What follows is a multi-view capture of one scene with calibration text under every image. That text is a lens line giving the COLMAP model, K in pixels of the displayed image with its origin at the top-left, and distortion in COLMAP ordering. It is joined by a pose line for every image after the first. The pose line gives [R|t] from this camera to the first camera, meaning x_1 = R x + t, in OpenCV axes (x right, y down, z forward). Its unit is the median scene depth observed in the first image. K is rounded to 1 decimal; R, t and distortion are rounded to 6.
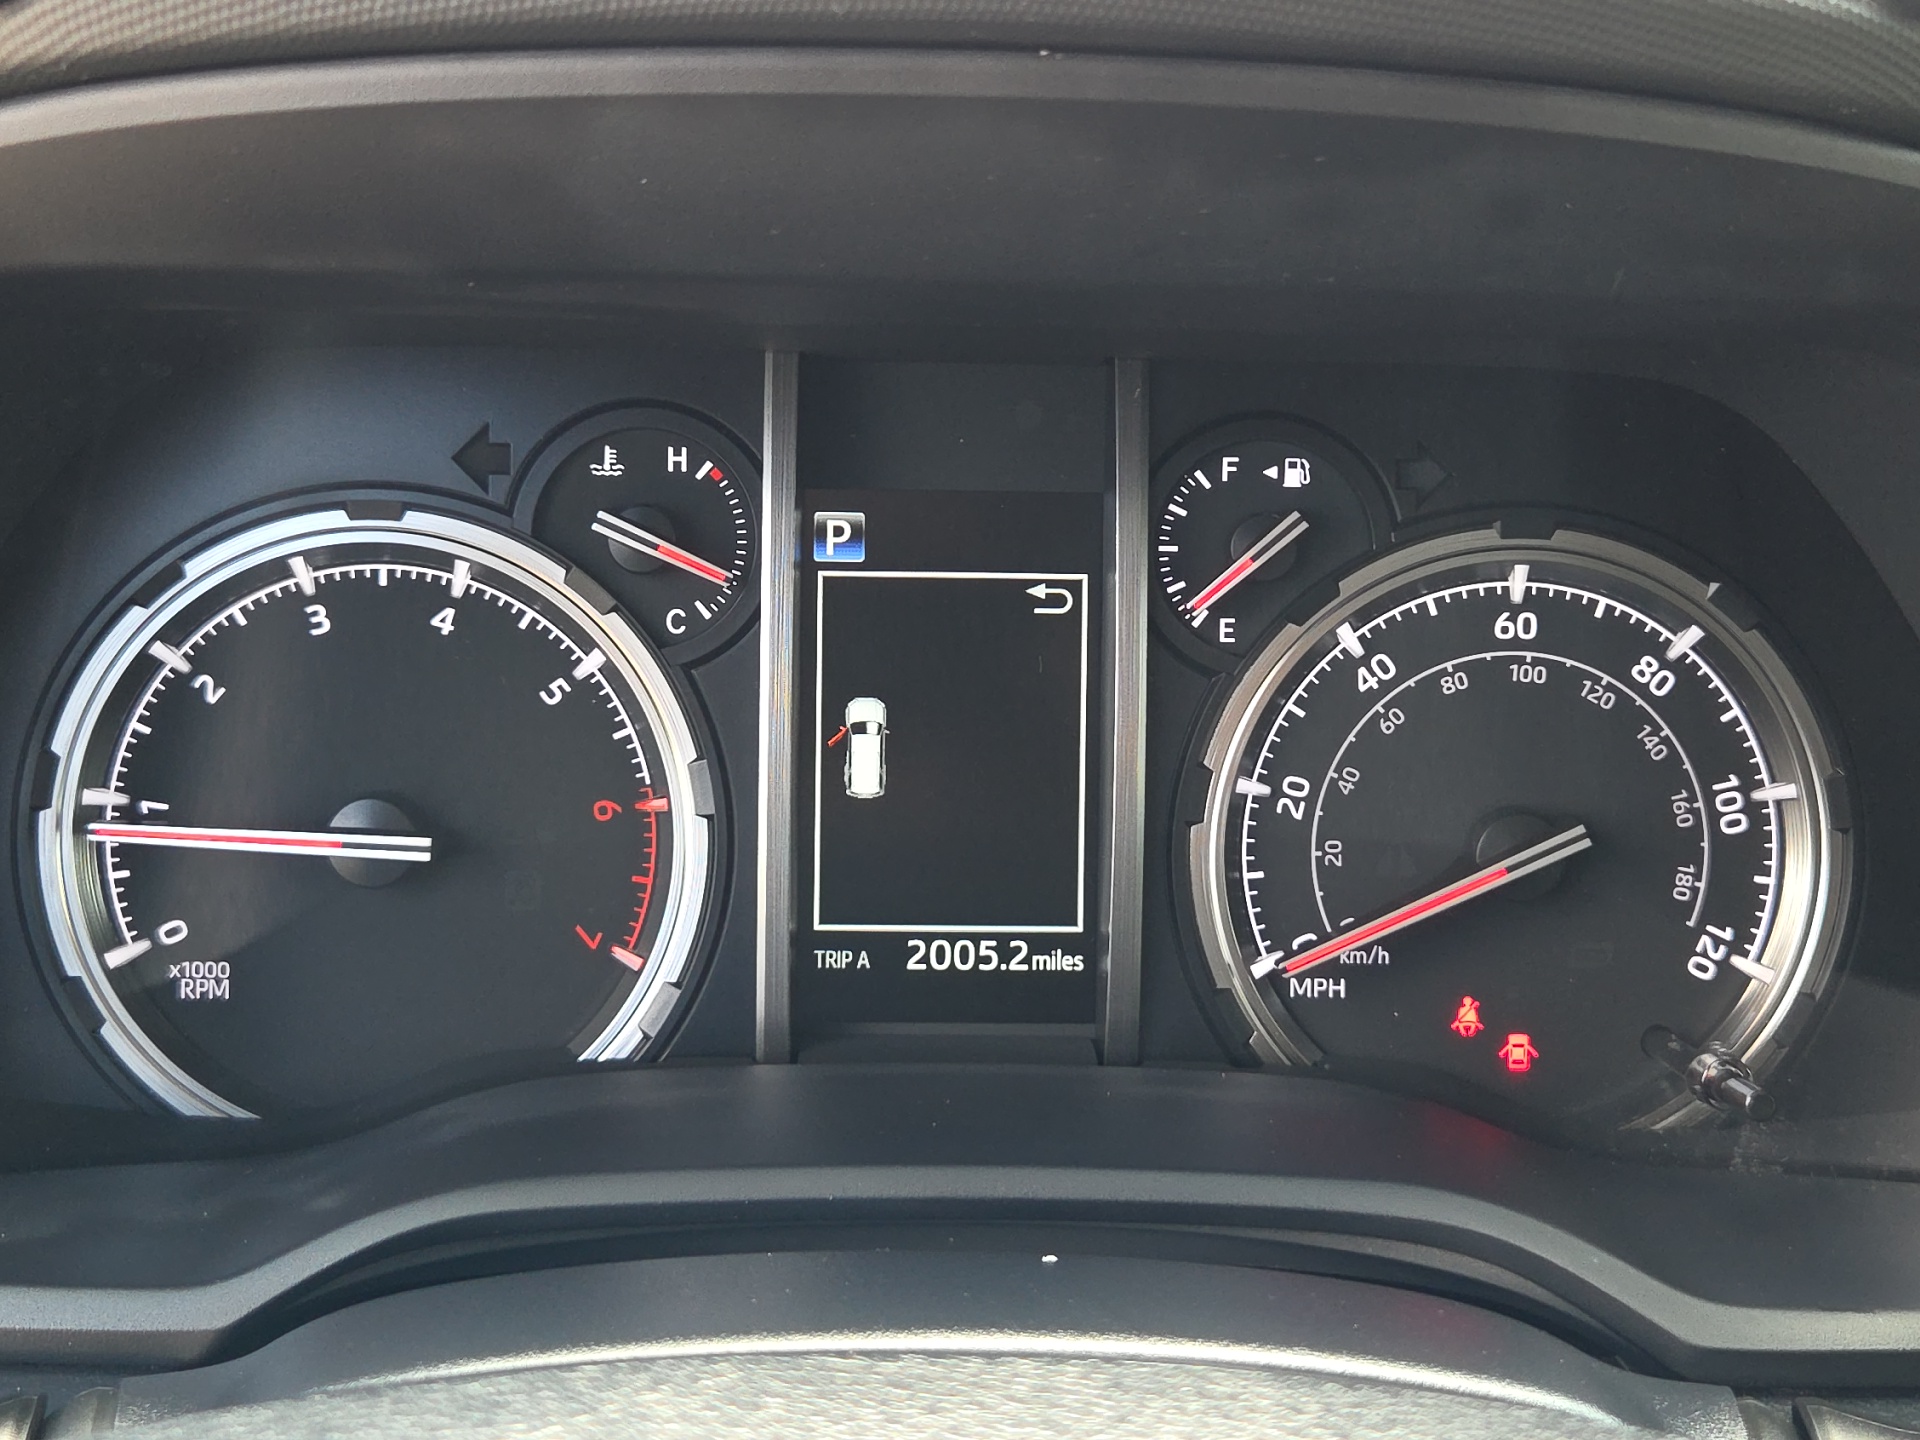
lens RADIAL K [[2214.1, 0, 962.0], [0, 2214.1, 647.7], [0, 0, 1]] dist [0.000000, 0.000000]
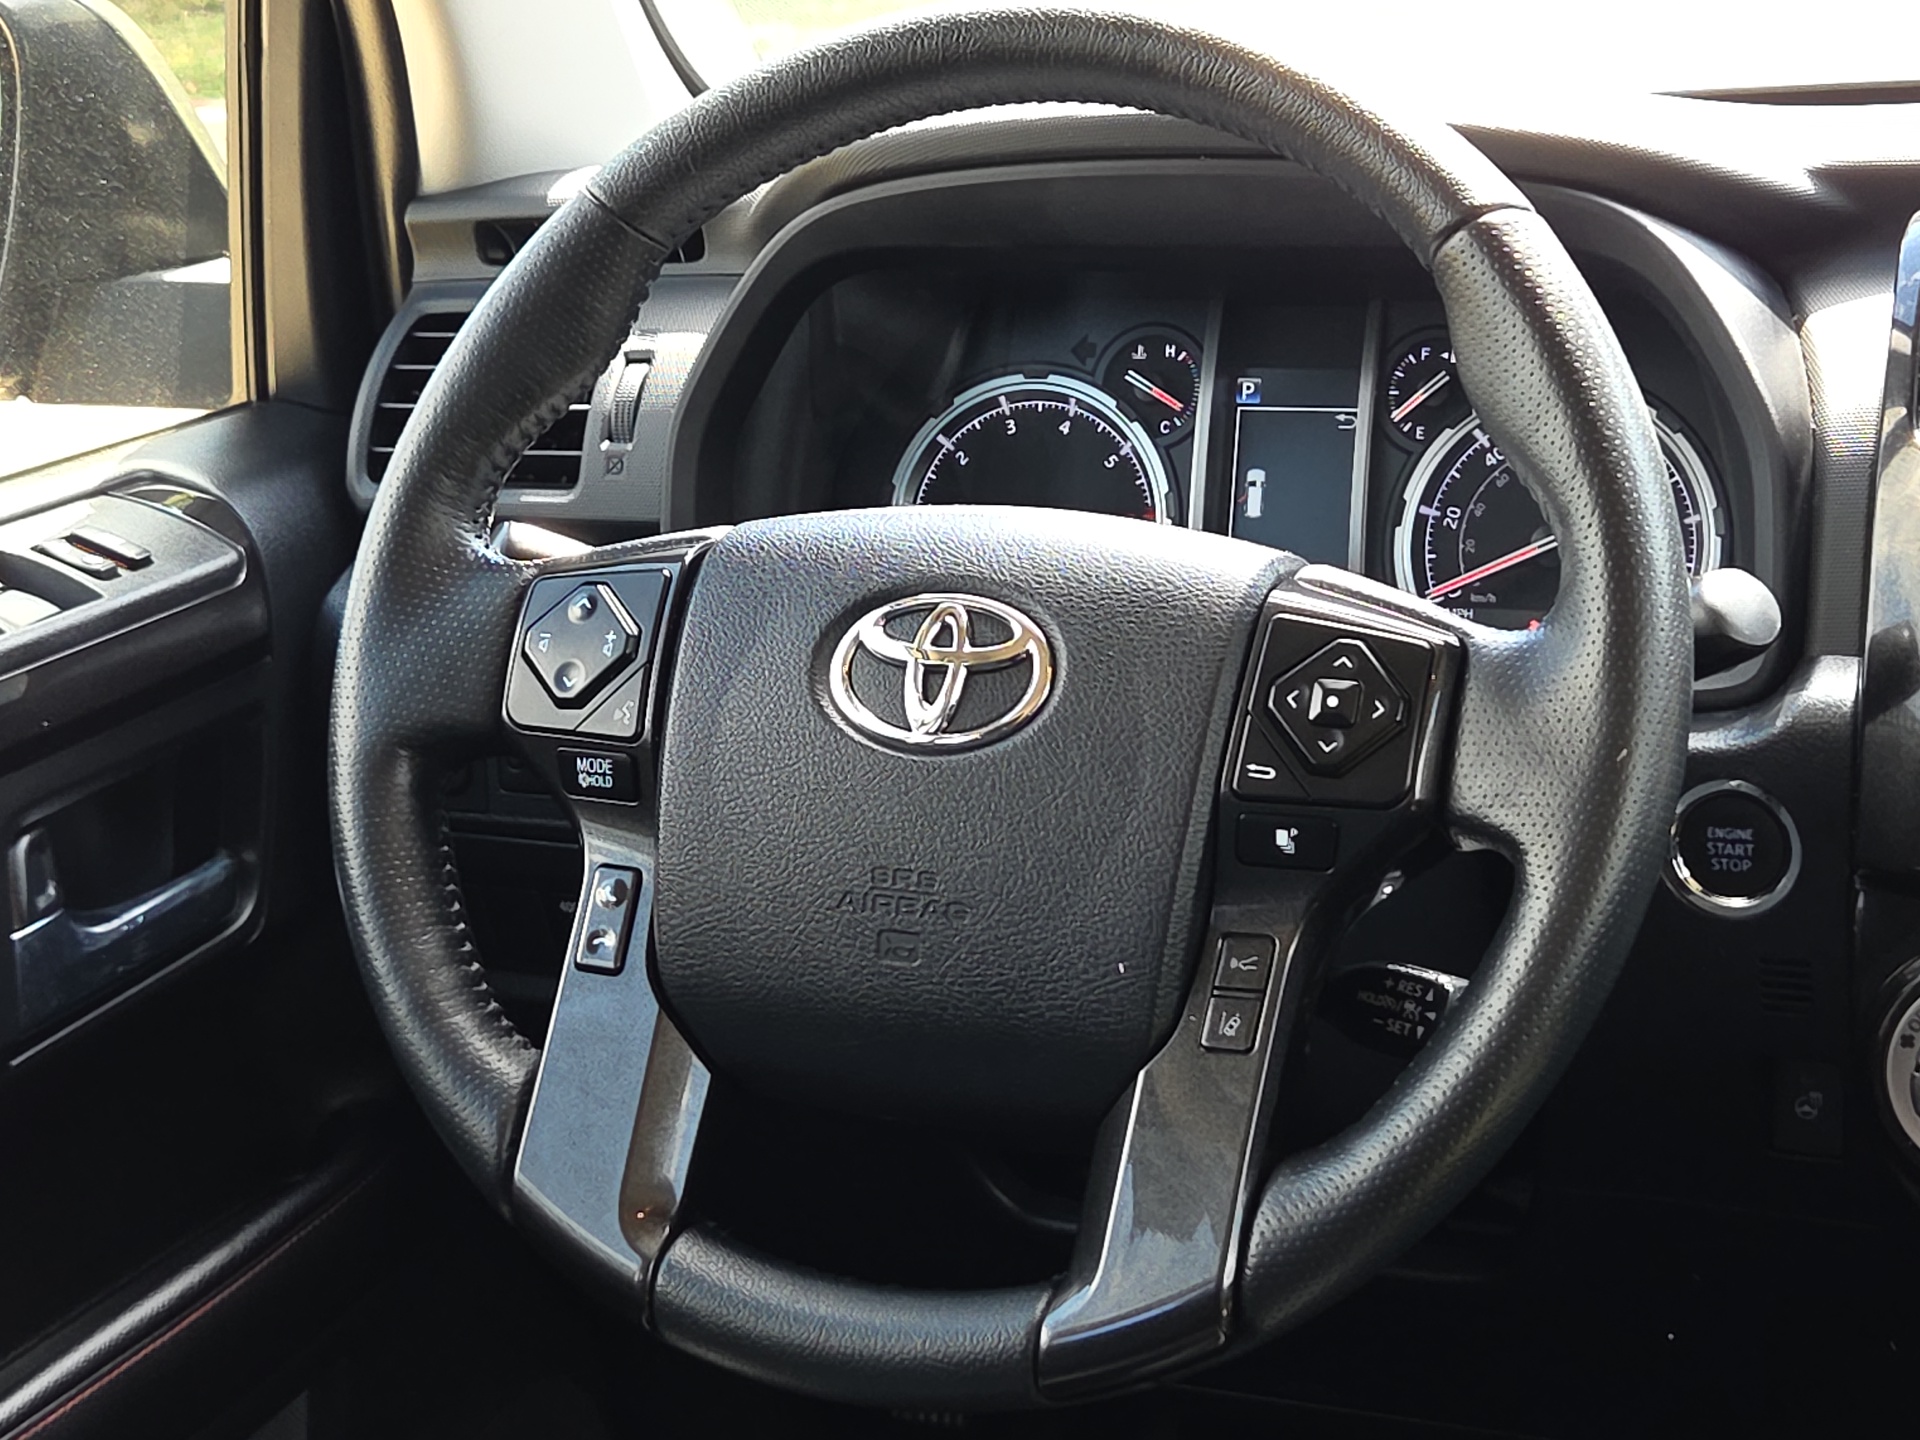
lens RADIAL K [[3569.2, 0, 925.5], [0, 3569.2, 632.7], [0, 0, 1]] dist [0.003163, 0.000000]
pose [[0.900486, 0.026199, -0.434096, 1.128622], [-0.074632, 0.992685, -0.094904, 0.514326], [0.428434, 0.117857, 0.895854, -2.084256]]
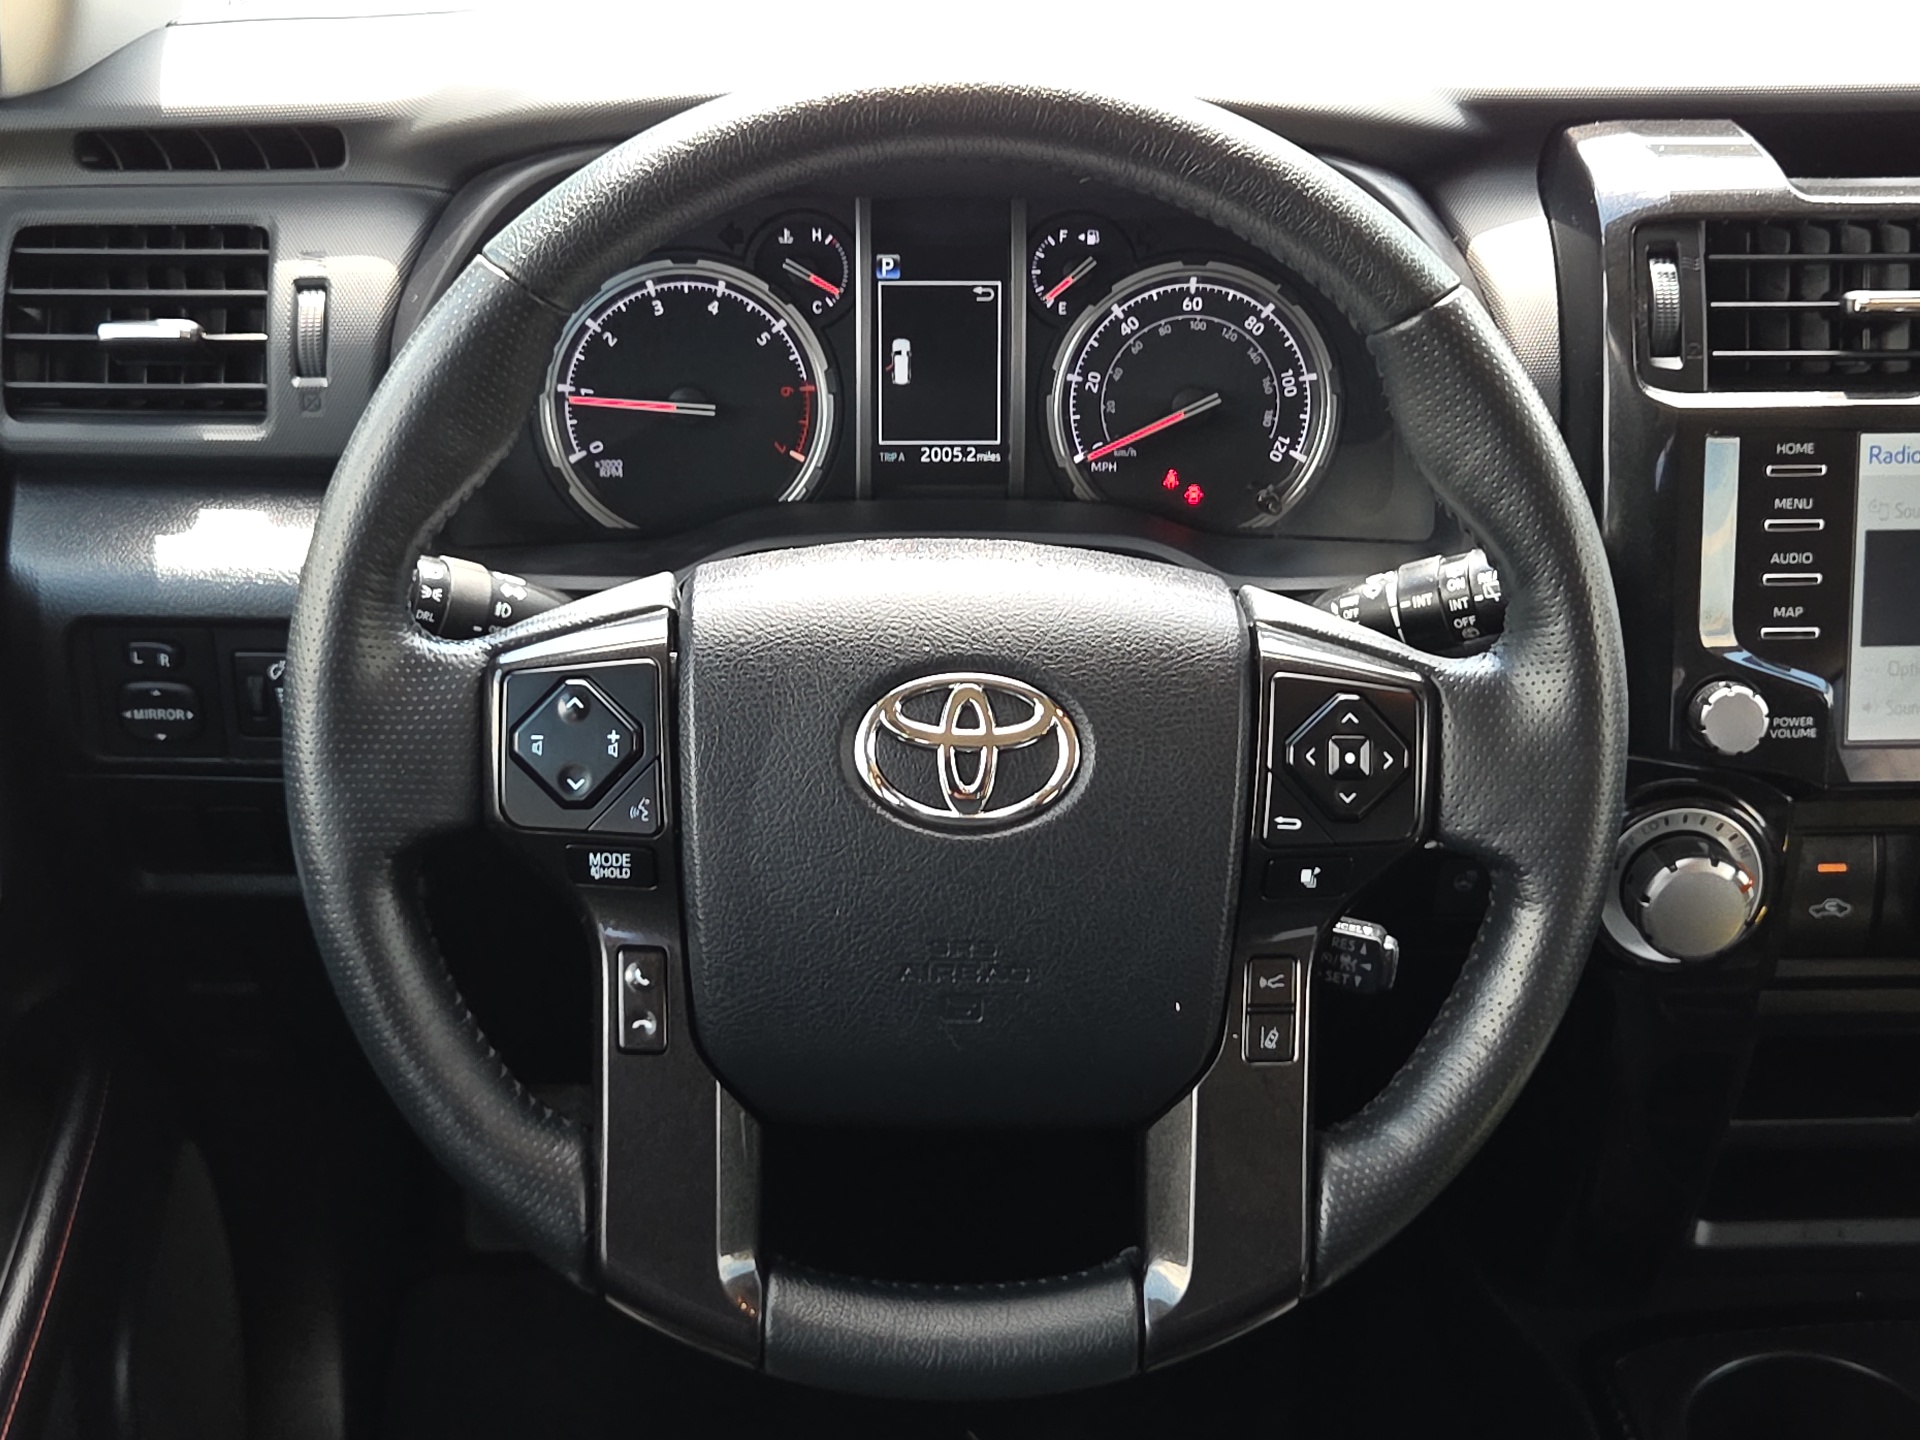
lens RADIAL K [[2937.1, 0, 964.3], [0, 2937.1, 671.9], [0, 0, 1]] dist [-0.000741, 0.000000]
pose [[0.999846, -0.012166, 0.012655, -0.021825], [0.009744, 0.984275, 0.176372, -0.170275], [-0.014601, -0.176222, 0.984242, -1.988409]]
